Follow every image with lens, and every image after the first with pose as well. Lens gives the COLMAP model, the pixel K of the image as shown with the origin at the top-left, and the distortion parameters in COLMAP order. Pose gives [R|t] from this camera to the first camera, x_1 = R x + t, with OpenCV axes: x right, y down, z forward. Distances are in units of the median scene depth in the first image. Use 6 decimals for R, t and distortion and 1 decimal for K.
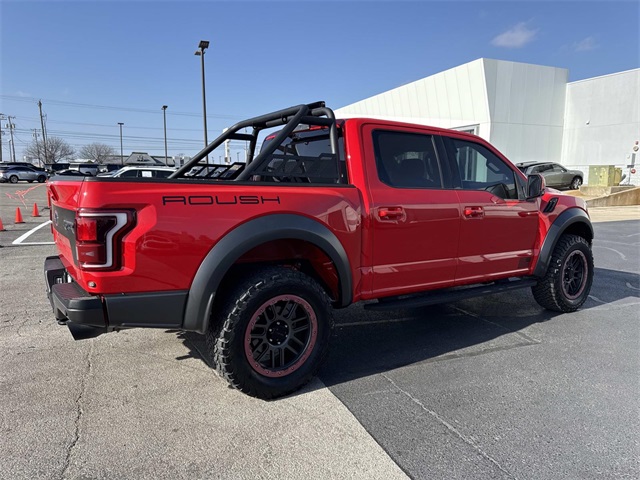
lens RADIAL K [[458.9, 0, 324.4], [0, 458.9, 239.3], [0, 0, 1]] dist [0.001093, 0.002648]
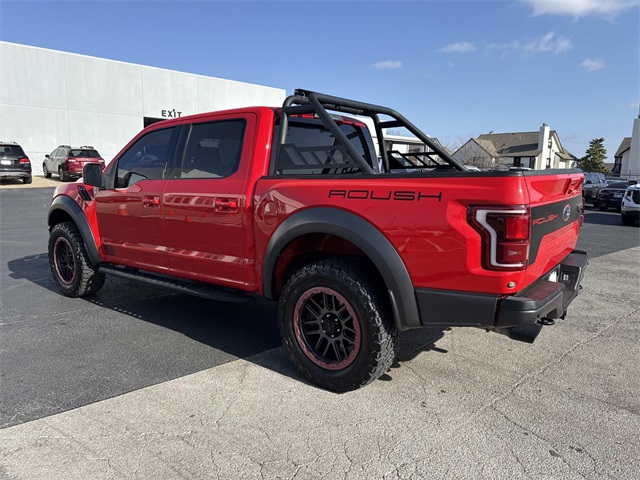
lens RADIAL K [[458.9, 0, 324.4], [0, 458.9, 239.3], [0, 0, 1]] dist [0.001093, 0.002648]
pose [[-0.338546, -0.142581, 0.930085, -0.678851], [0.104149, 0.976701, 0.187637, -0.112796], [-0.935168, 0.160391, -0.315808, 0.926172]]
